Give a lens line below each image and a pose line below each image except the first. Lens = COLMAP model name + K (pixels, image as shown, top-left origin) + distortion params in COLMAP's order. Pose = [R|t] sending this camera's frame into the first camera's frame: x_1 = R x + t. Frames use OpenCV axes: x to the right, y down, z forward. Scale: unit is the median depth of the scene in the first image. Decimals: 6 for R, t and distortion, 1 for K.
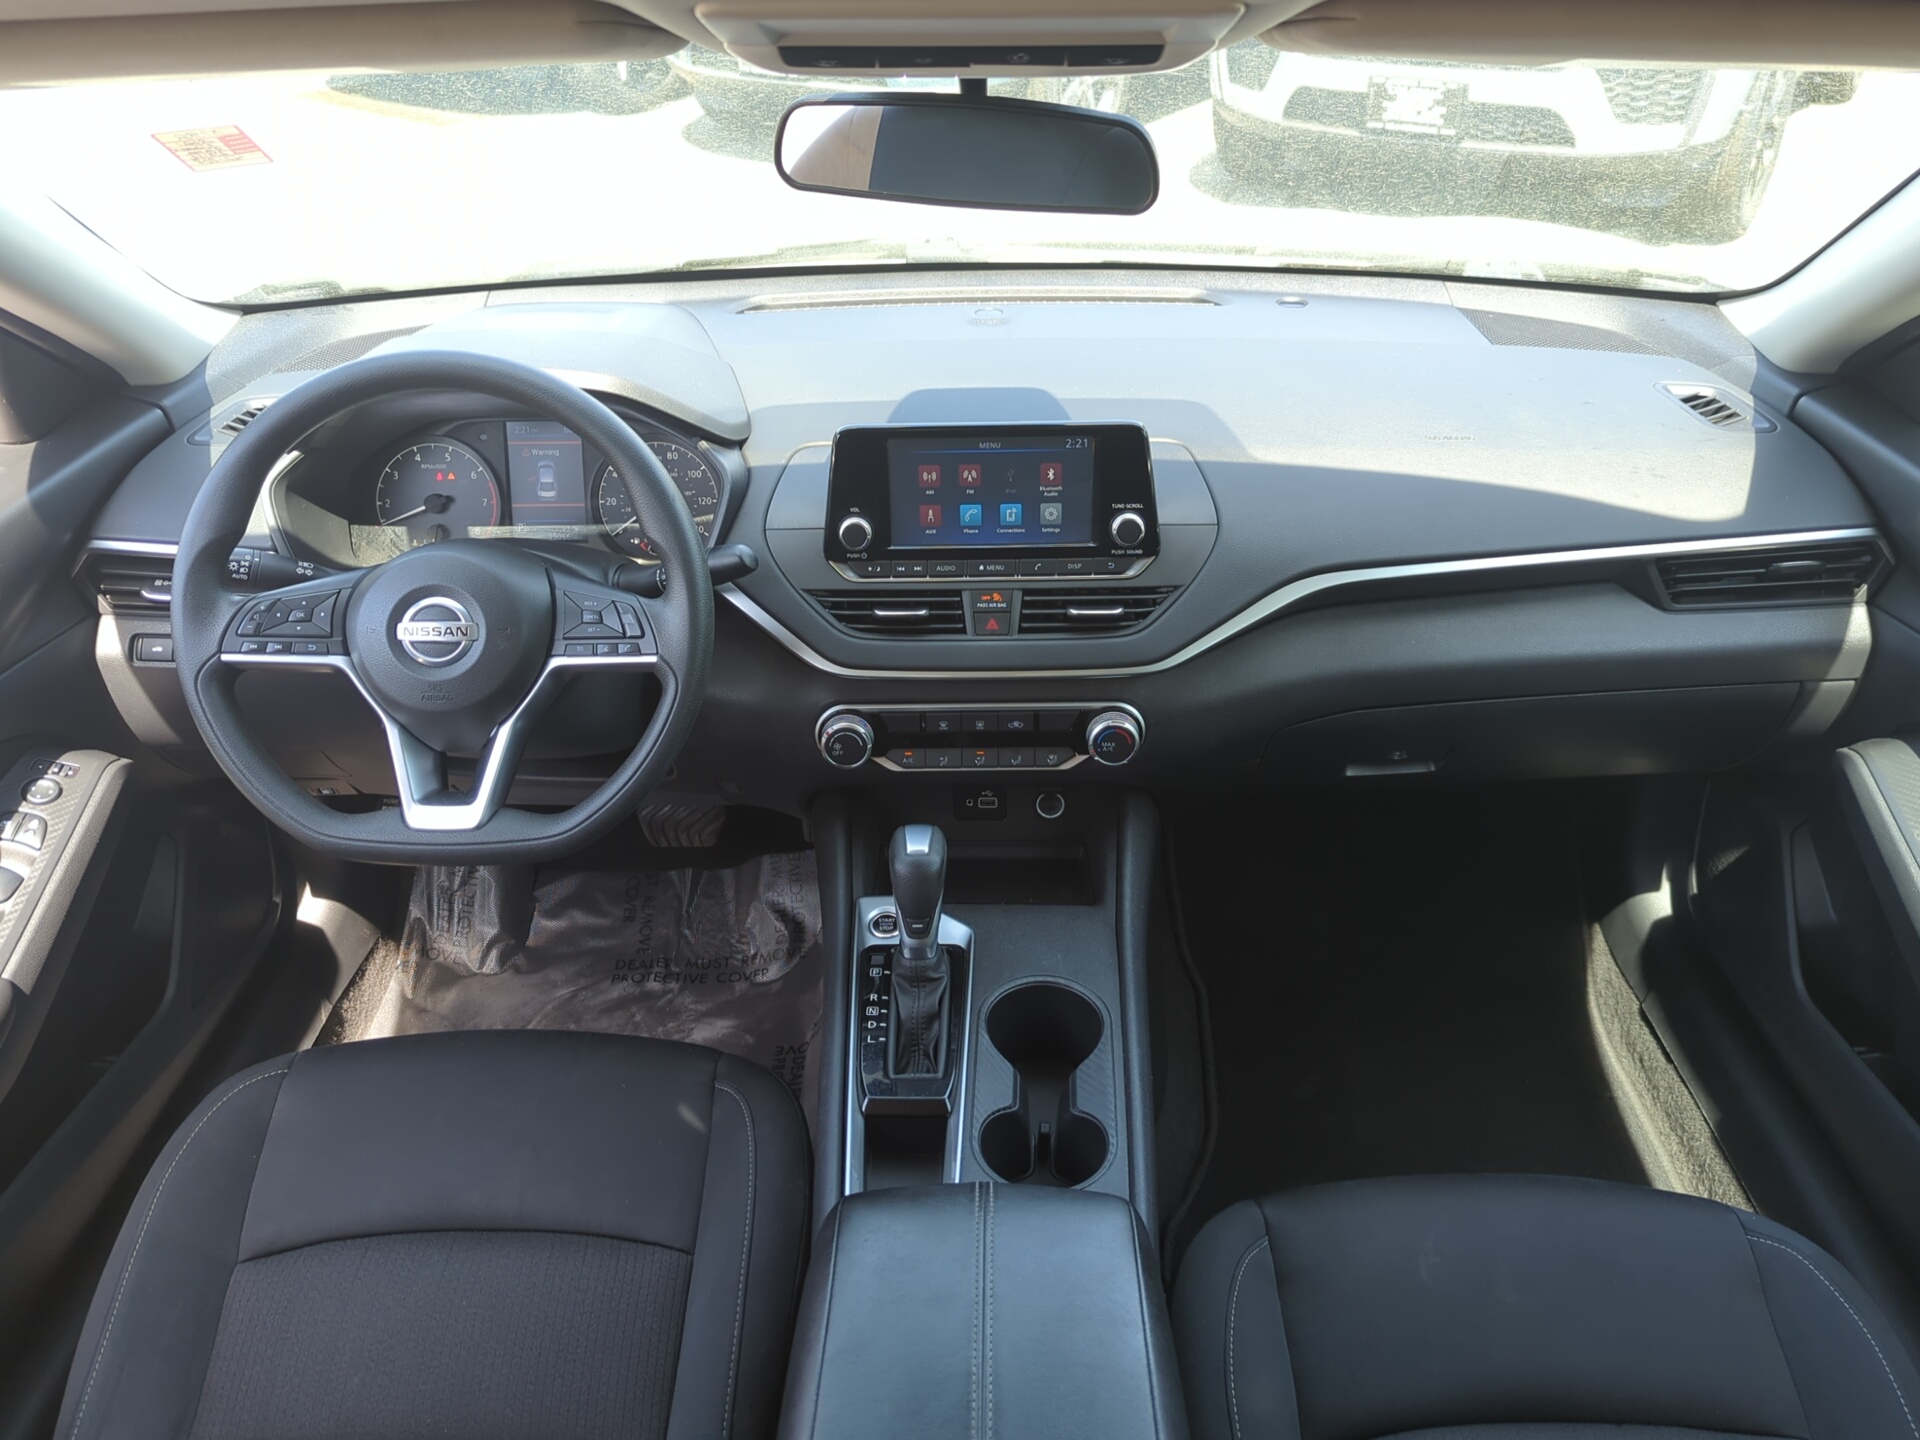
lens RADIAL K [[1556.2, 0, 986.8], [0, 1556.2, 687.9], [0, 0, 1]] dist [0.054723, -0.053428]
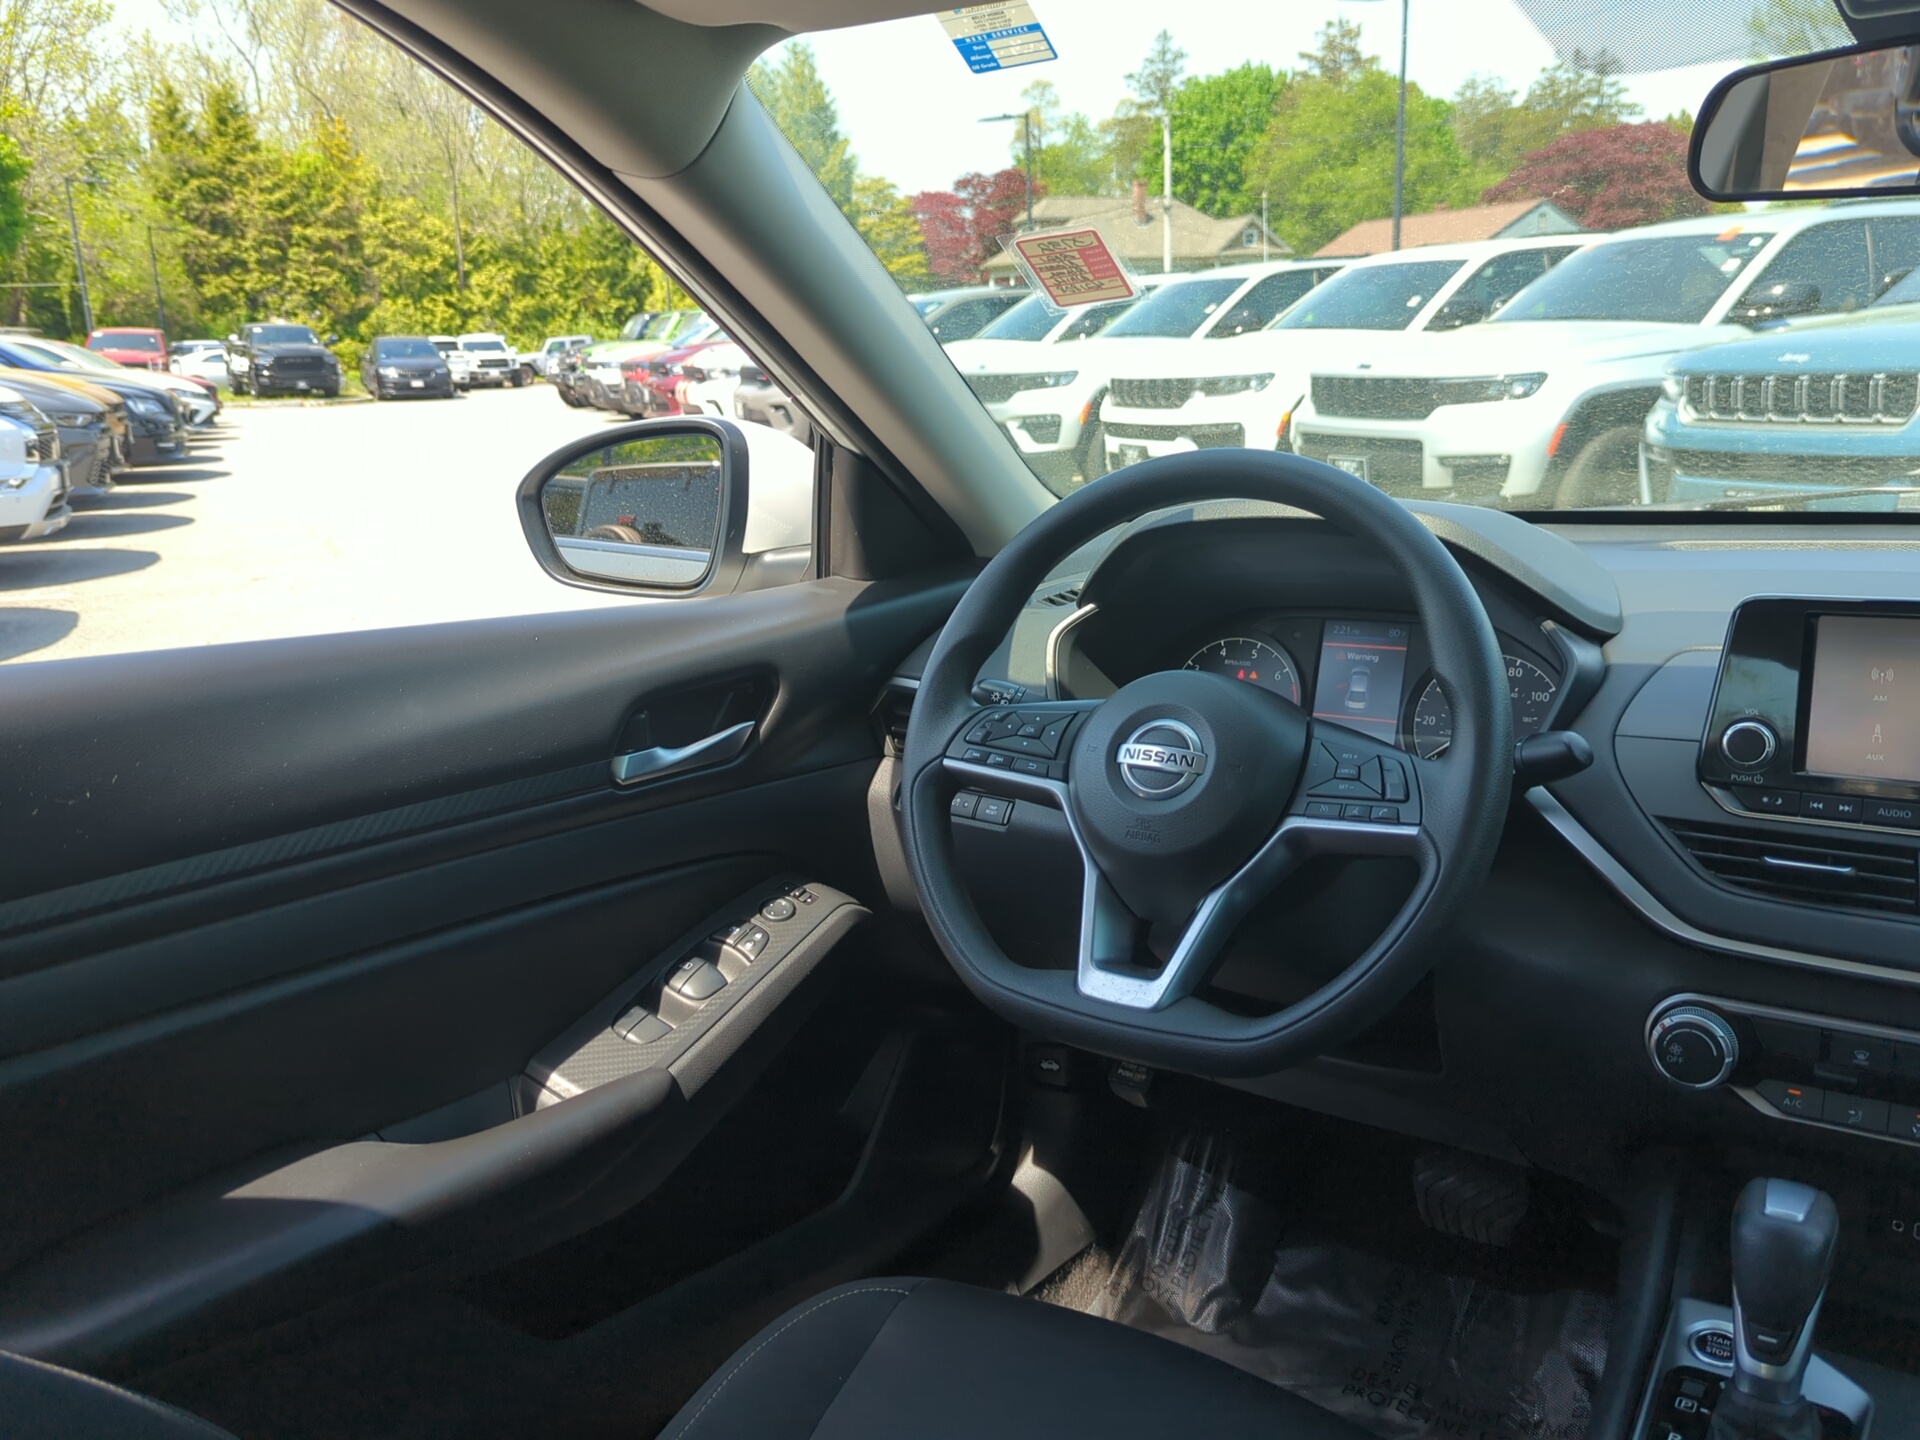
lens RADIAL K [[1556.2, 0, 983.7], [0, 1556.2, 697.2], [0, 0, 1]] dist [0.054723, -0.053428]
pose [[0.828308, 0.088208, -0.553285, 0.019102], [-0.252833, 0.940108, -0.228632, 0.127521], [0.499981, 0.329266, 0.801001, 0.254443]]
